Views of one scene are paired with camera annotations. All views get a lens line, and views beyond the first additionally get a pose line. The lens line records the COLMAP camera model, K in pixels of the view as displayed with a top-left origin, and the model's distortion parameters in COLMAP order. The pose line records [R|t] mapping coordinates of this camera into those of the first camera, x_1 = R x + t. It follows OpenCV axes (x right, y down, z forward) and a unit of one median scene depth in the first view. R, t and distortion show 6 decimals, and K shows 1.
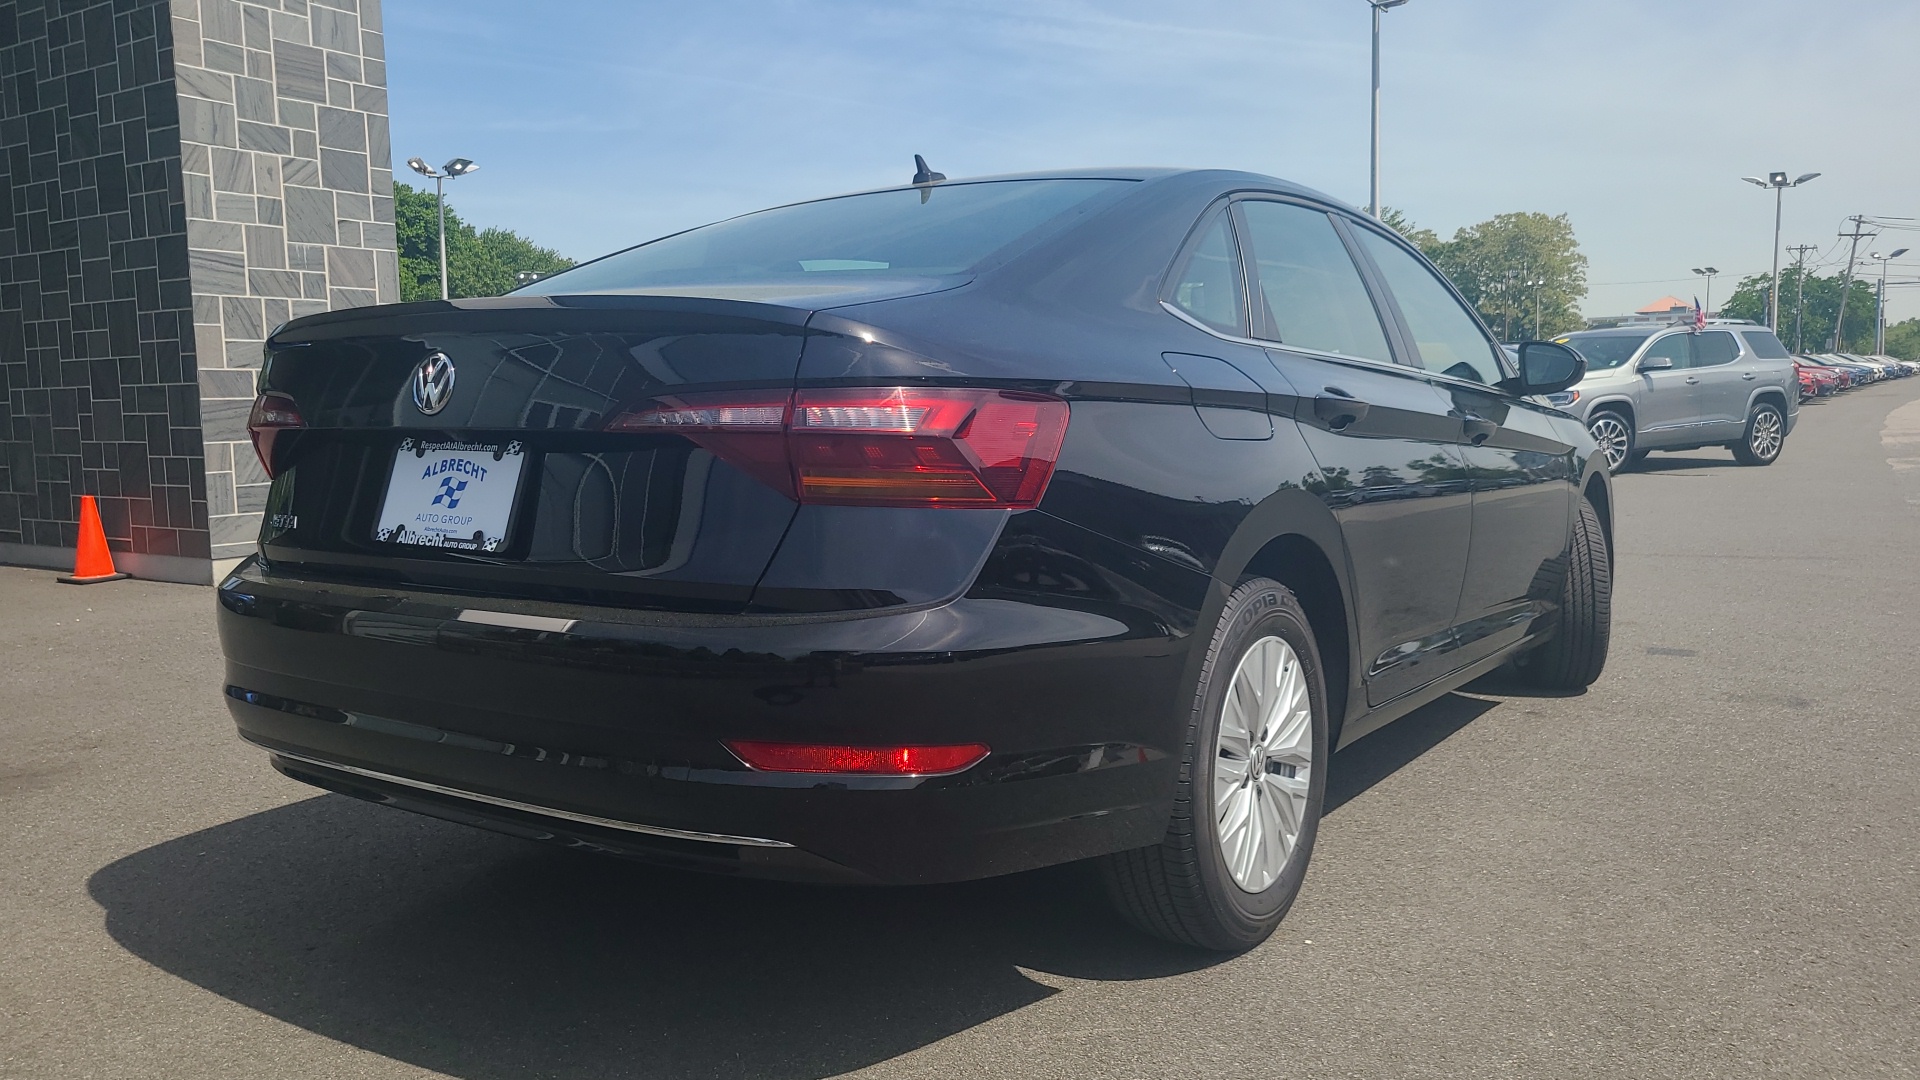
lens RADIAL K [[1442.1, 0, 945.3], [0, 1442.1, 550.7], [0, 0, 1]] dist [0.050322, 0.001543]
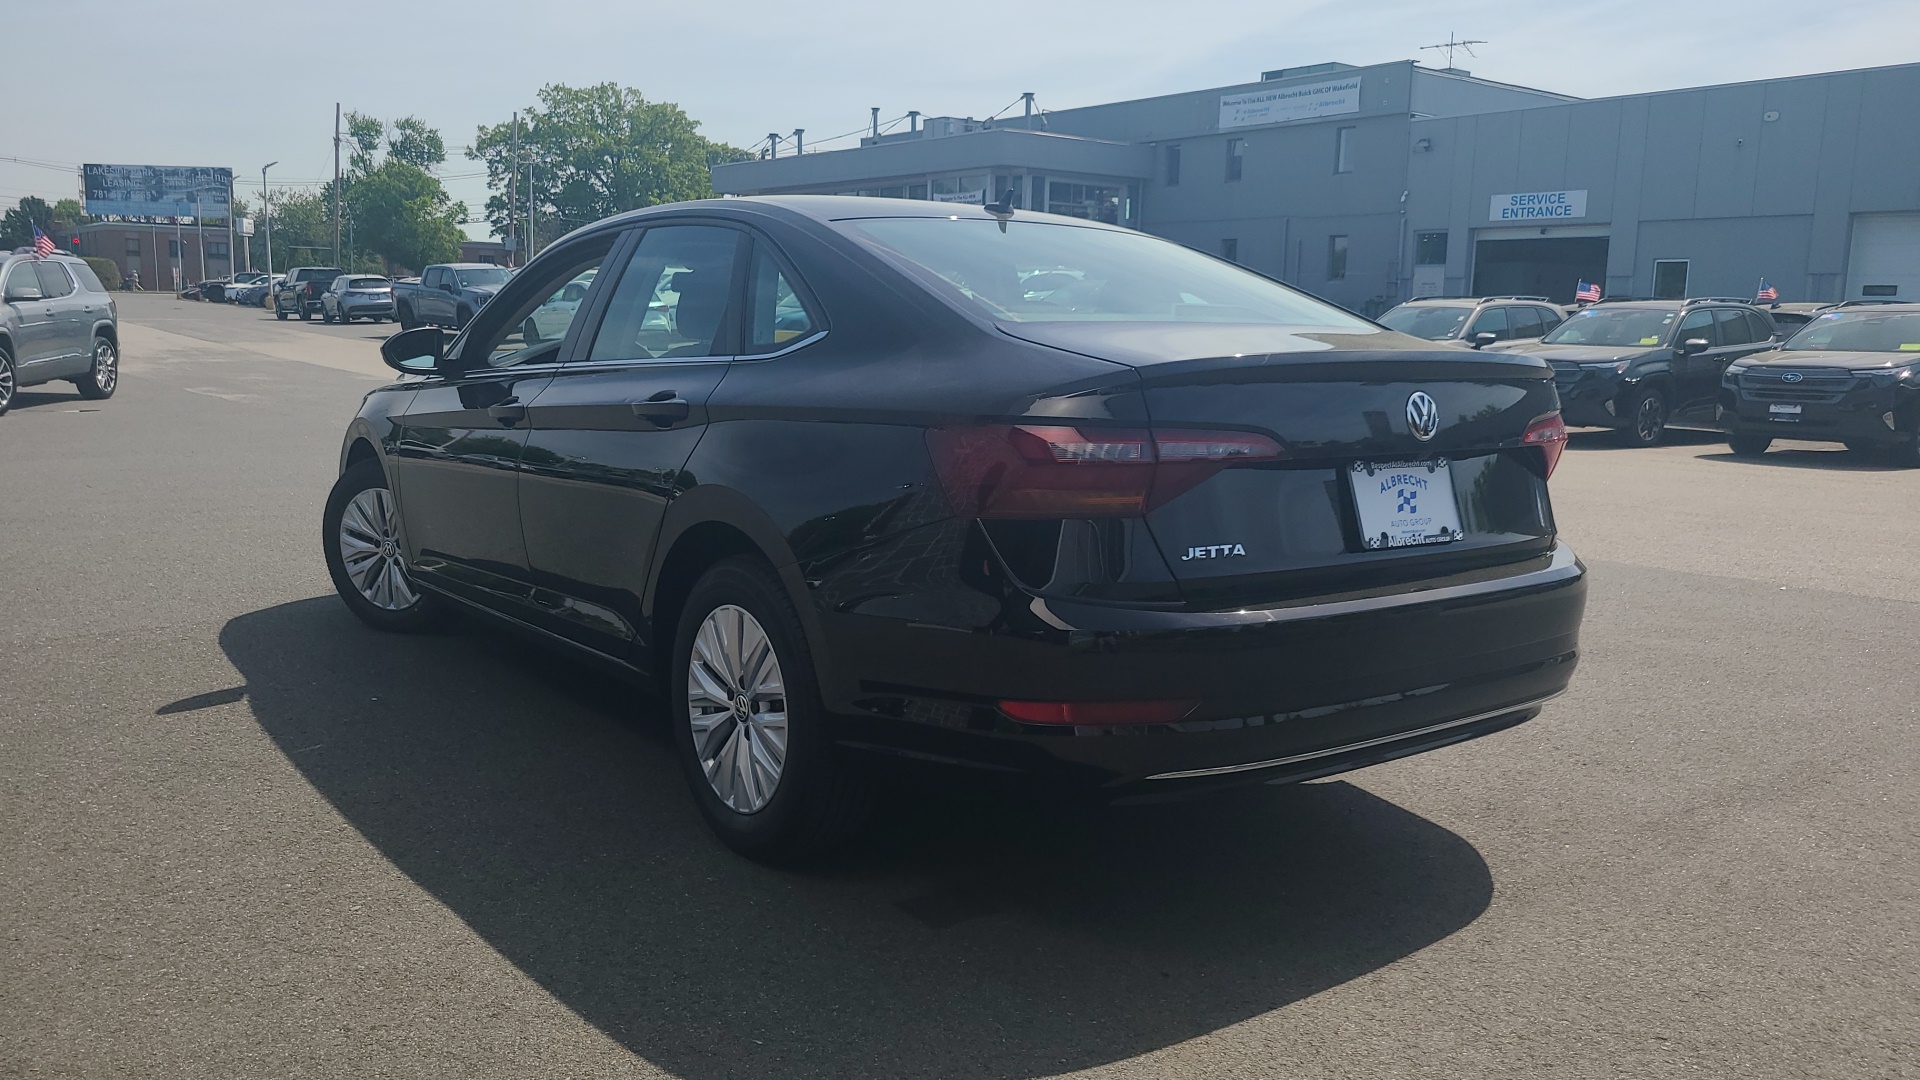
lens RADIAL K [[1445.9, 0, 950.9], [0, 1445.9, 537.1], [0, 0, 1]] dist [0.041258, -0.003488]
pose [[0.317652, -0.117868, 0.940853, -1.157158], [0.073260, 0.992329, 0.099583, -0.114347], [-0.945373, 0.037295, 0.323850, 0.672480]]
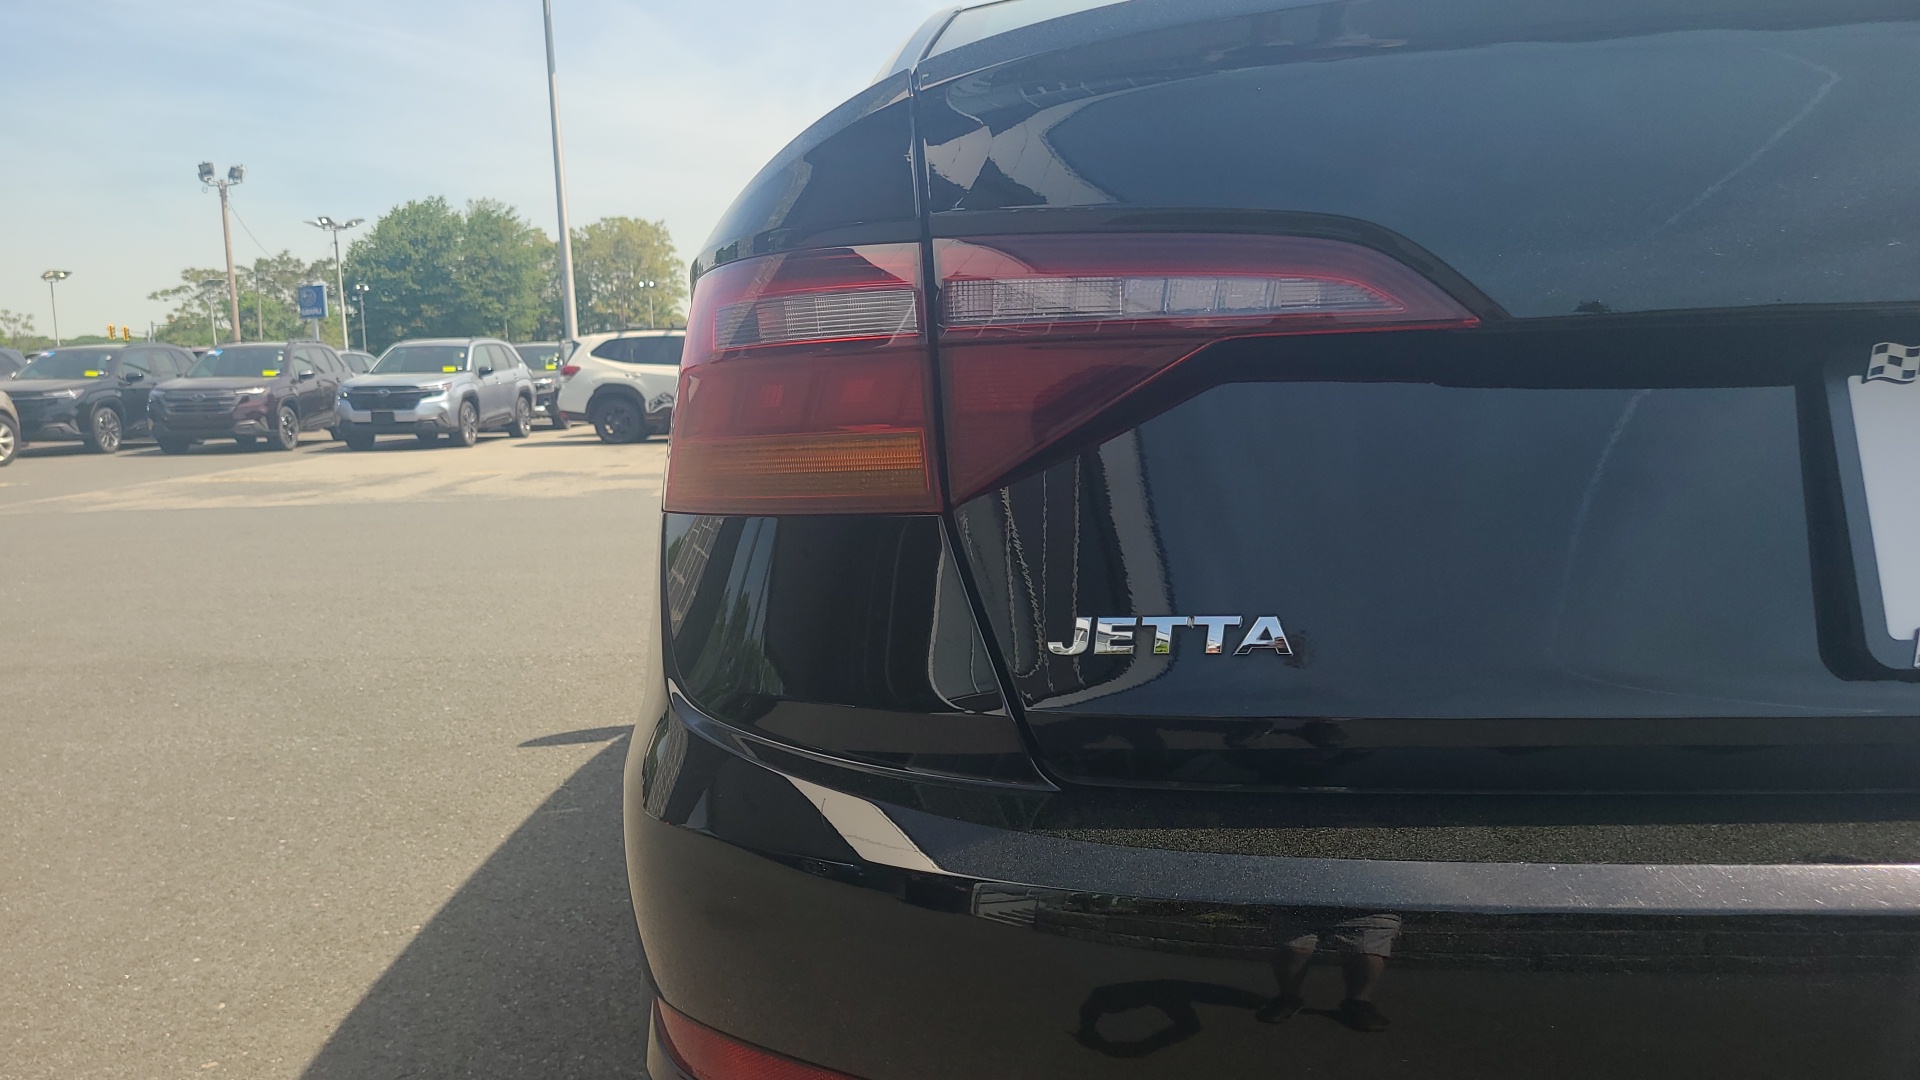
lens RADIAL K [[1444.4, 0, 929.2], [0, 1444.4, 535.8], [0, 0, 1]] dist [0.030936, -0.000737]
pose [[0.826205, -0.066107, 0.559478, -0.530349], [0.071236, 0.997379, 0.012652, -0.038924], [-0.558848, 0.029402, 0.828749, 0.612007]]
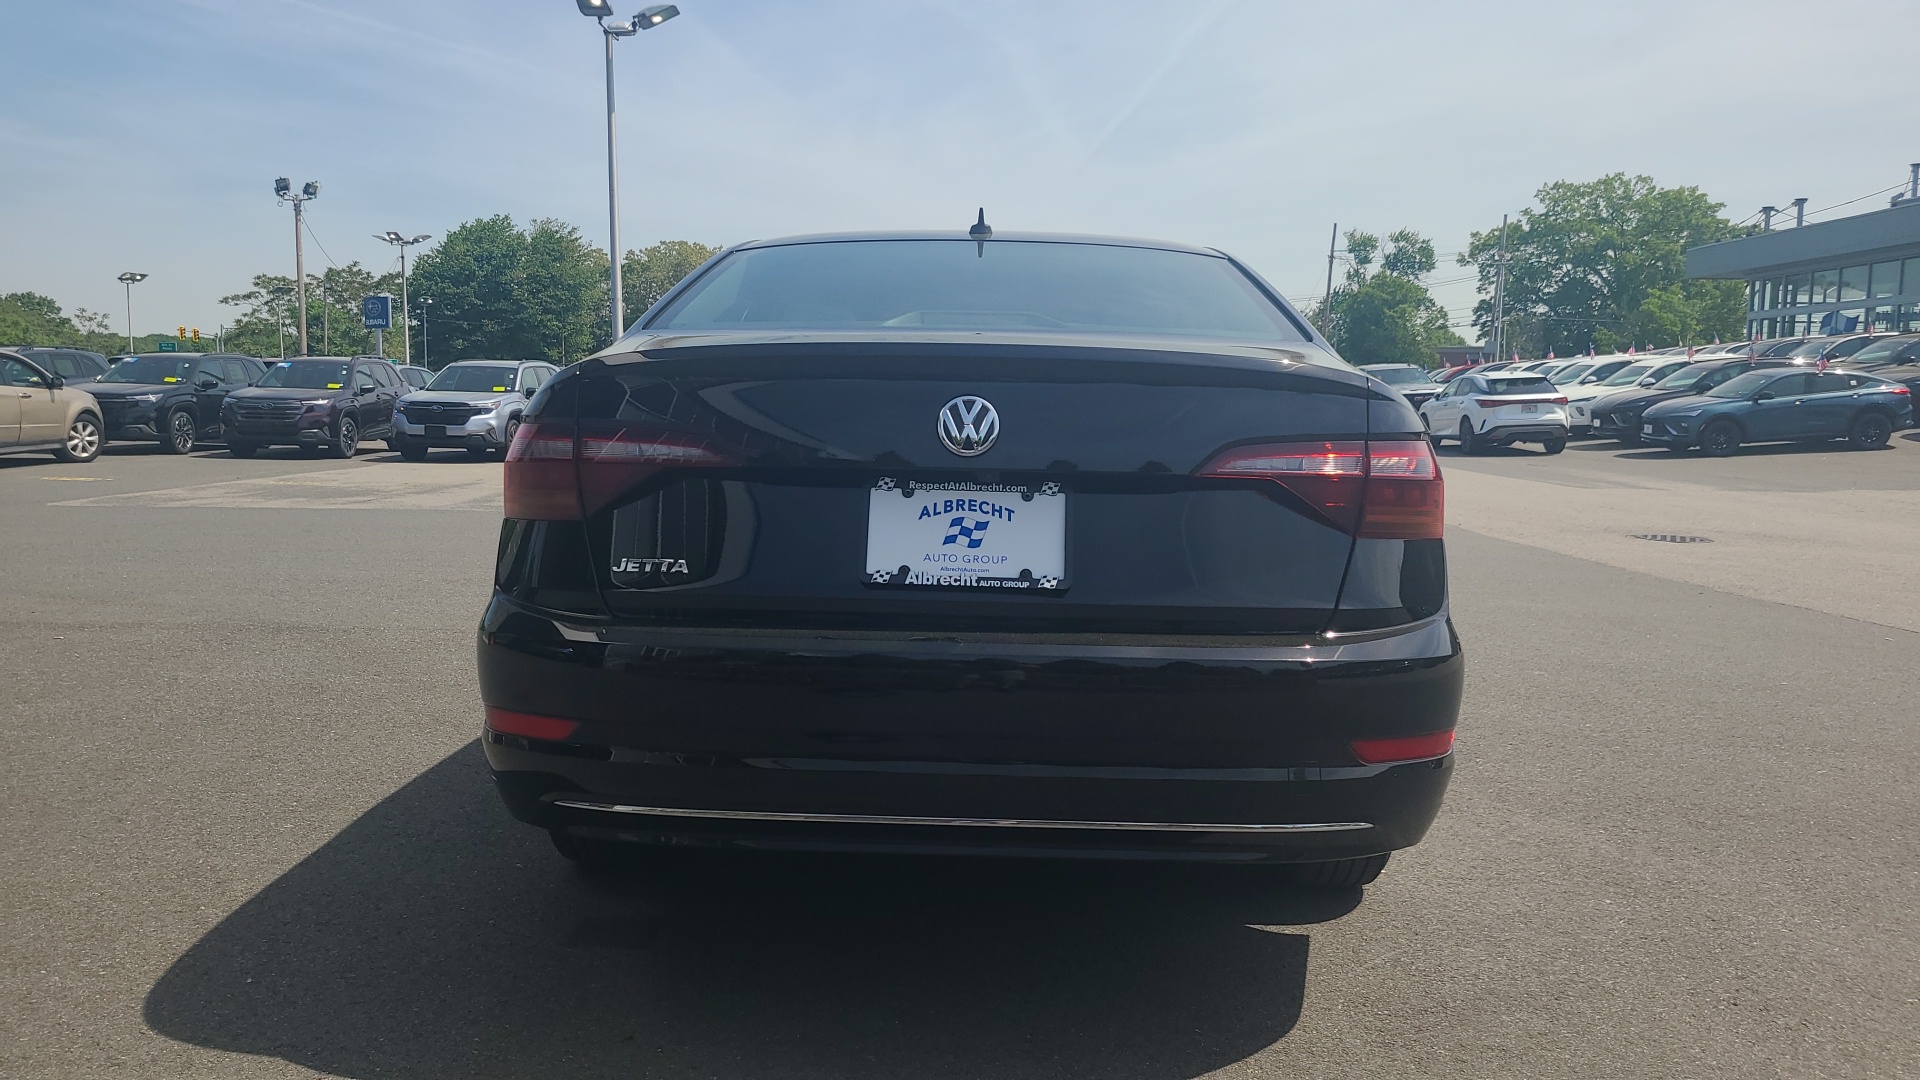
lens RADIAL K [[1445.9, 0, 950.9], [0, 1445.9, 537.1], [0, 0, 1]] dist [0.041258, -0.003488]
pose [[0.838808, -0.019588, 0.544075, -0.625959], [0.028509, 0.999562, -0.007967, -0.020267], [-0.543680, 0.022194, 0.838999, 0.109765]]
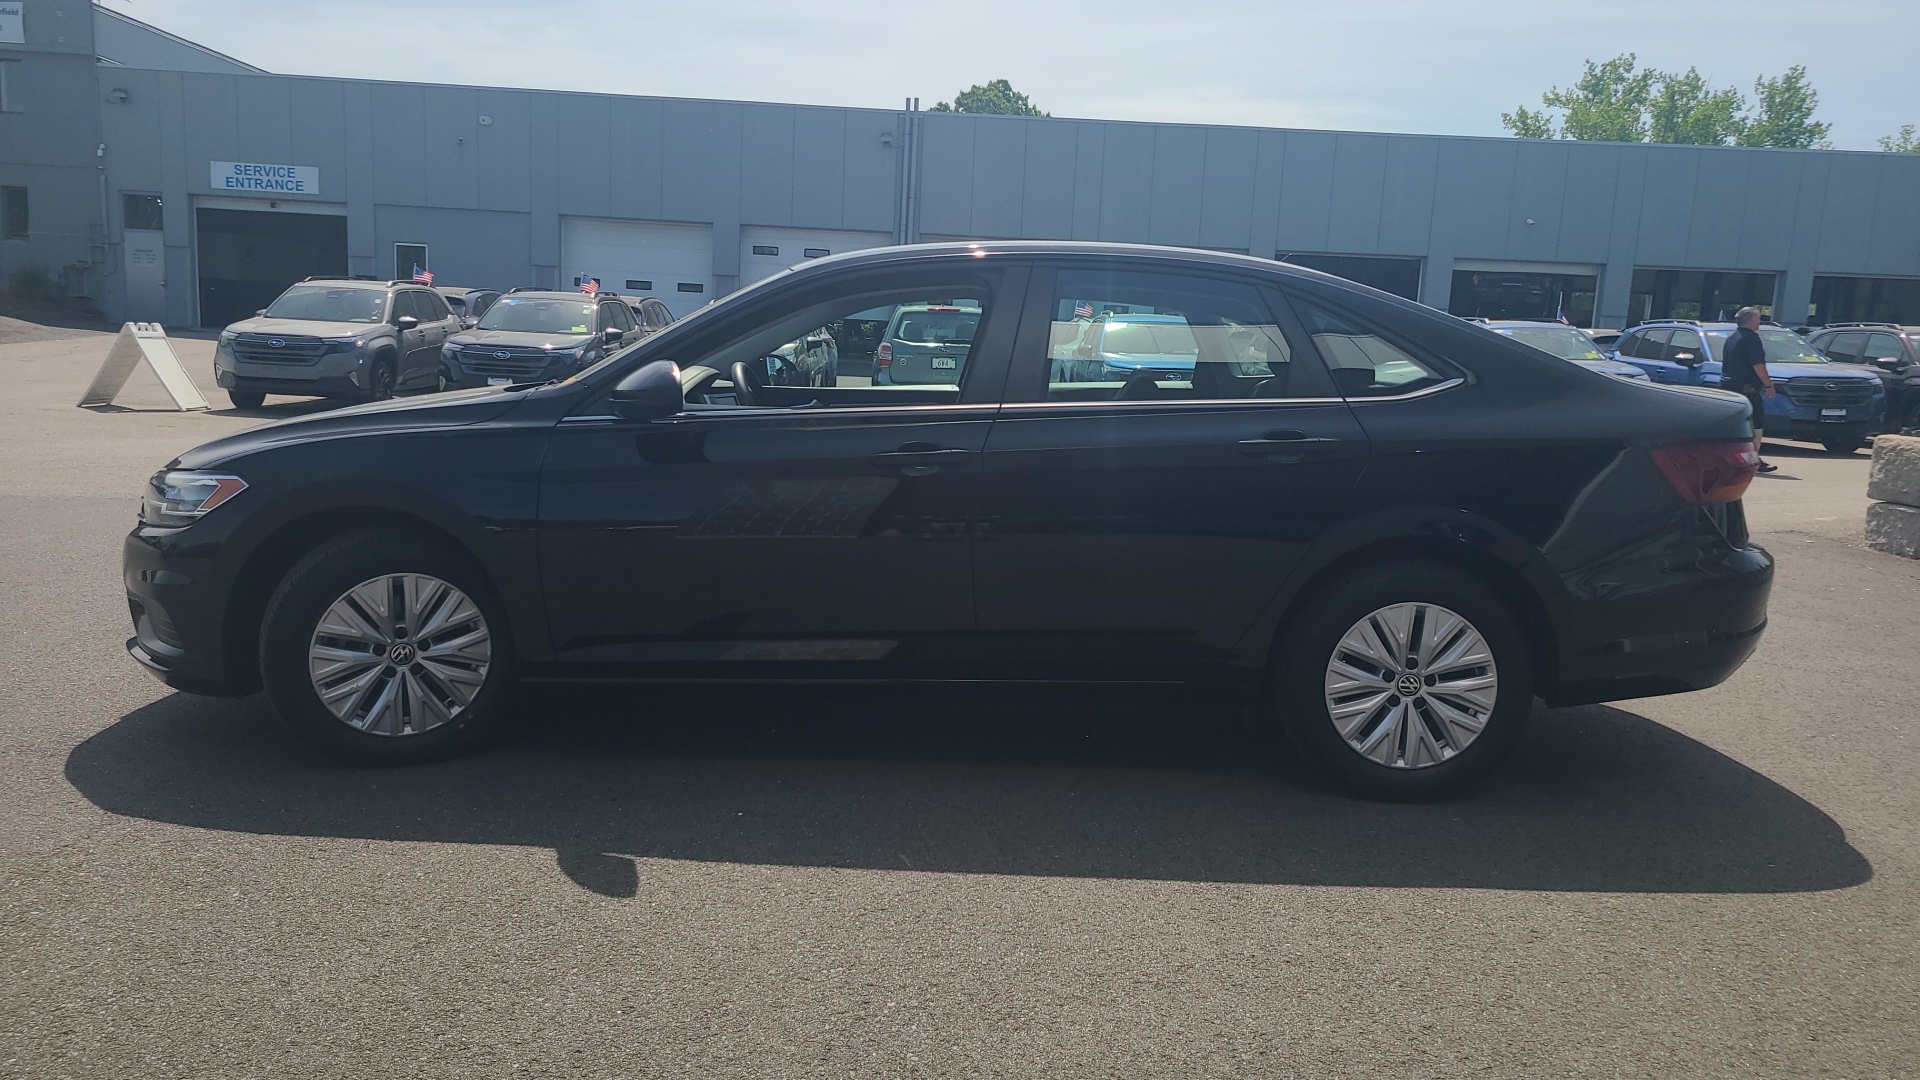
lens RADIAL K [[1442.1, 0, 945.3], [0, 1442.1, 550.7], [0, 0, 1]] dist [0.050322, 0.001543]
pose [[-0.566312, -0.127754, 0.814230, -1.040735], [0.058362, 0.979218, 0.194233, -0.281939], [-0.822122, 0.157516, -0.547087, 2.117166]]
